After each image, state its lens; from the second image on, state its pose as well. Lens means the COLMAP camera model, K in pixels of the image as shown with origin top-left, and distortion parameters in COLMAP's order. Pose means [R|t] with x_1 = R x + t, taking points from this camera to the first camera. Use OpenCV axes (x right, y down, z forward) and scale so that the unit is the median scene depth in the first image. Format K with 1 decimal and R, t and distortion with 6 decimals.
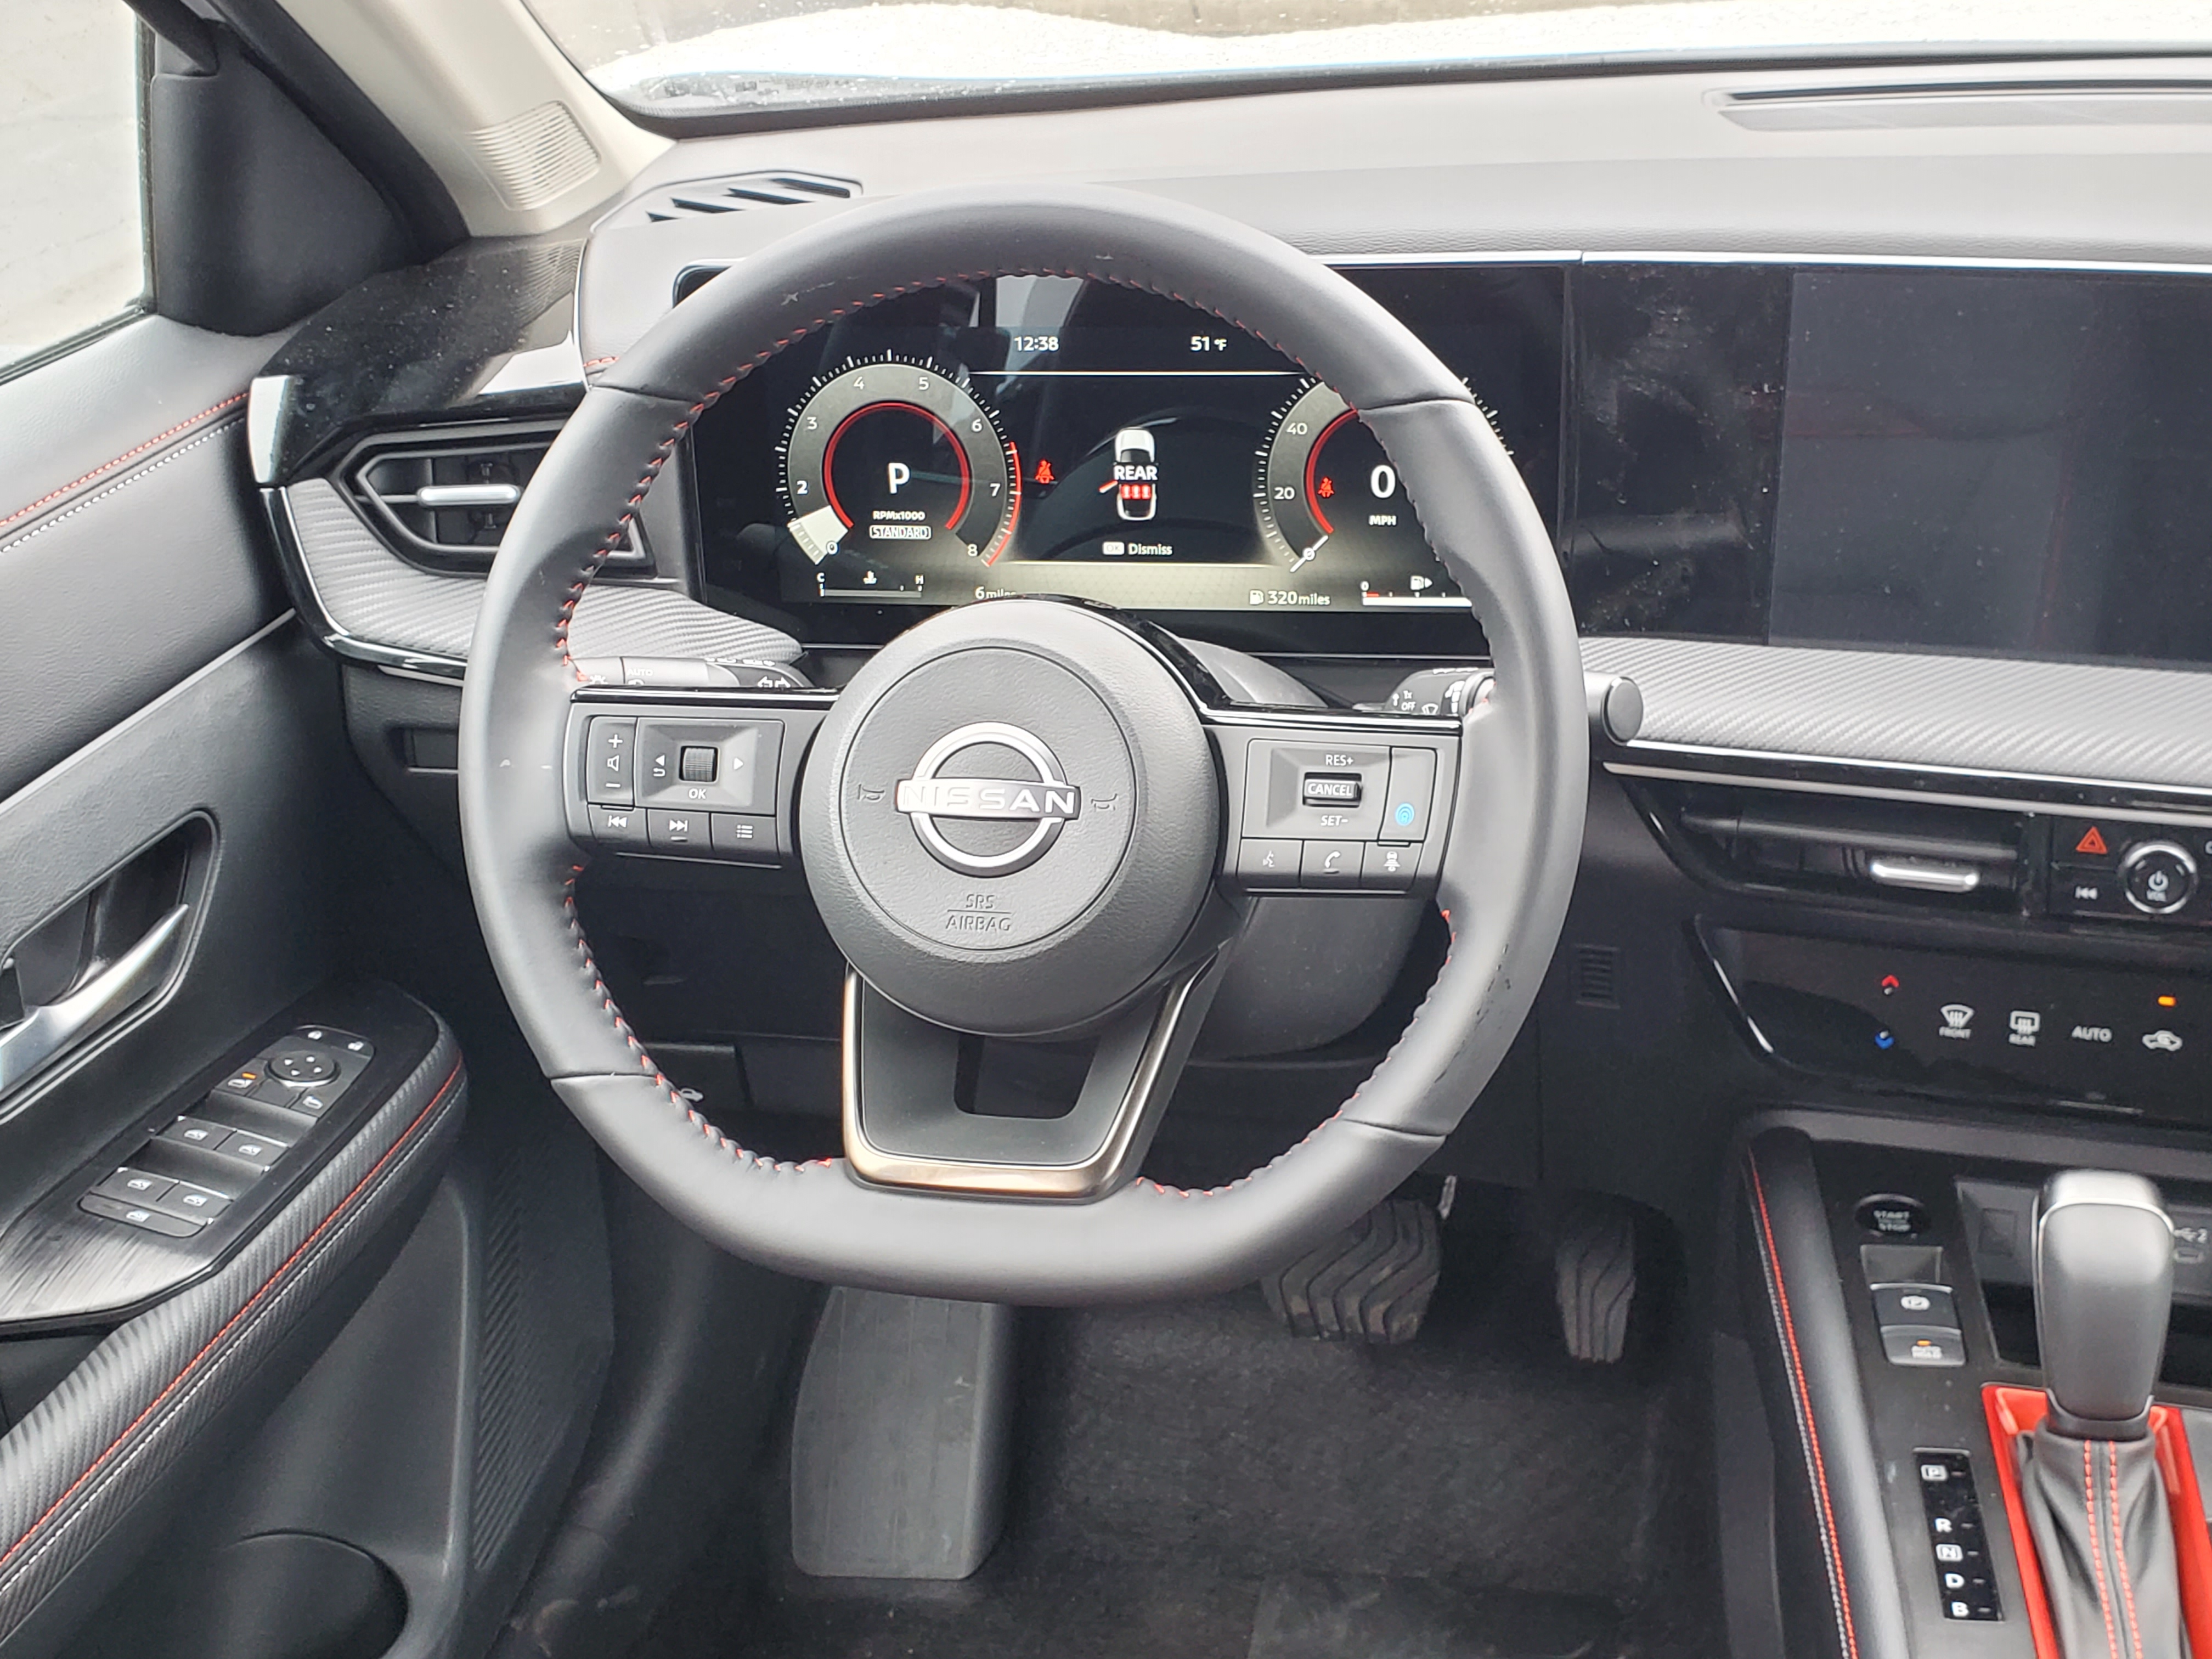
lens RADIAL K [[2459.2, 0, 1154.9], [0, 2459.2, 877.3], [0, 0, 1]] dist [0.102914, 0.000000]
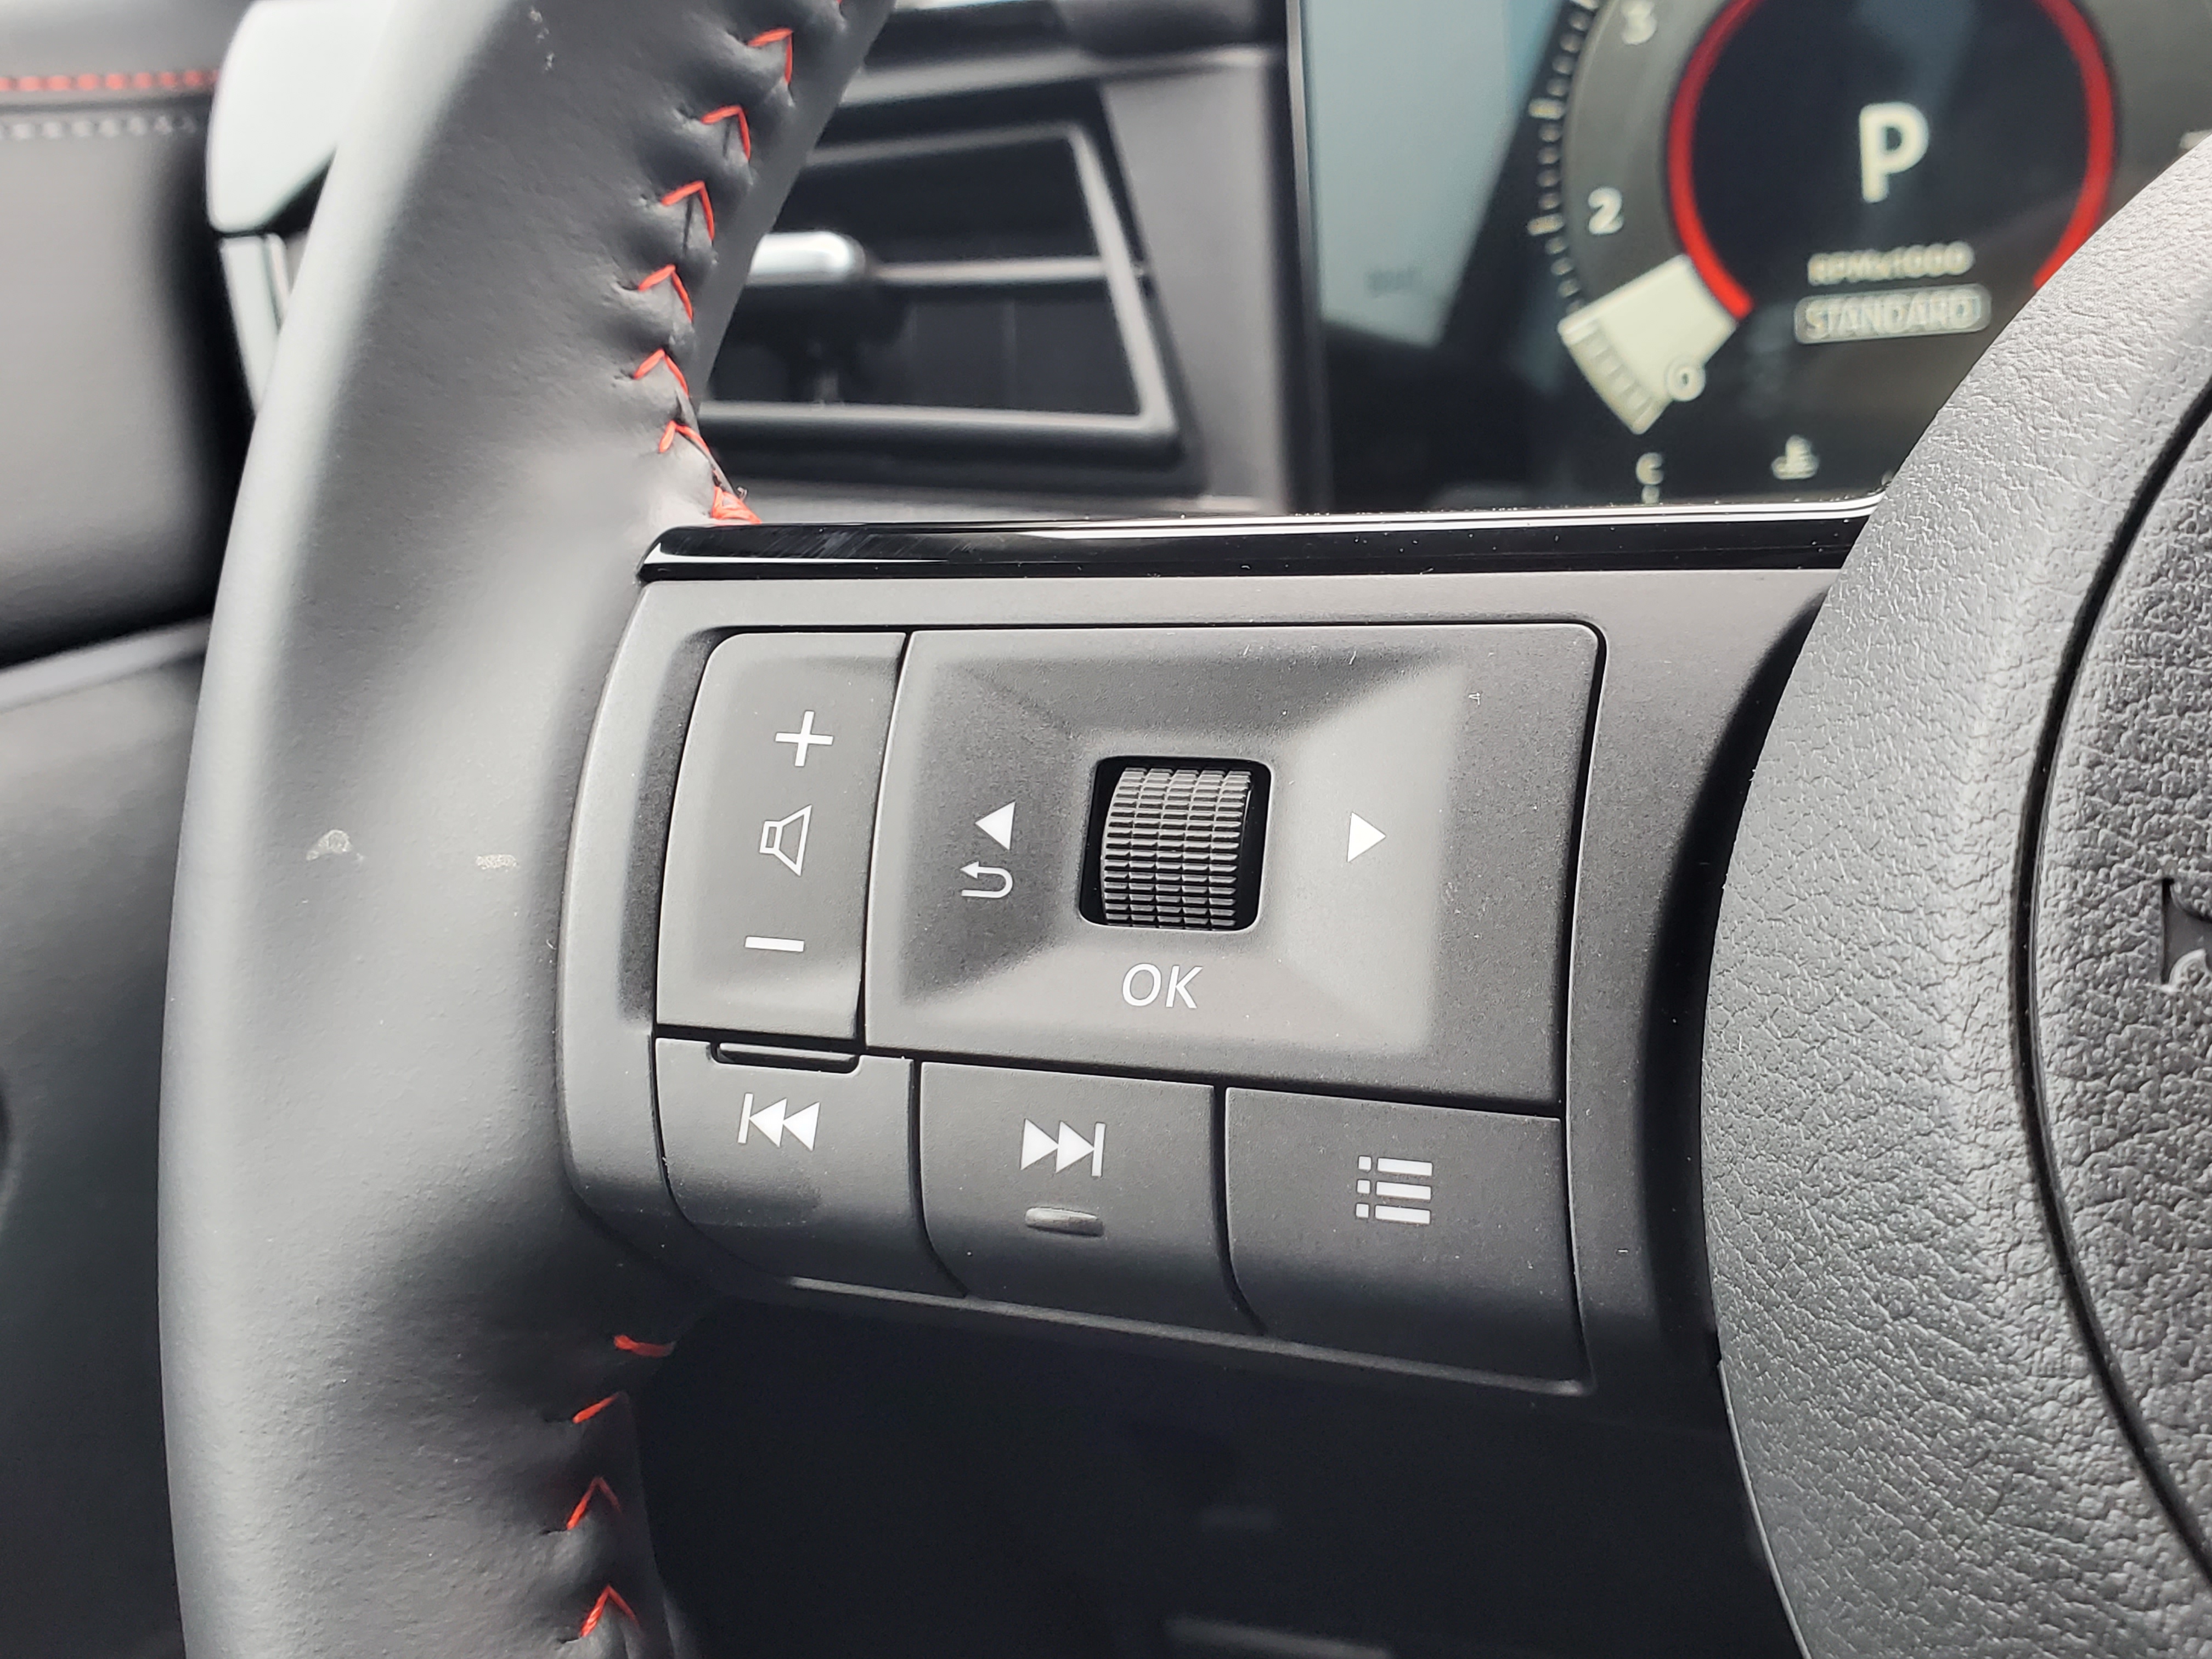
lens RADIAL K [[2436.6, 0, 1162.5], [0, 2436.6, 847.1], [0, 0, 1]] dist [-0.012924, 0.000000]
pose [[0.960951, -0.003747, -0.276693, -0.110898], [-0.038316, 0.988475, -0.146455, -0.013976], [0.274053, 0.151338, 0.949732, 0.685099]]
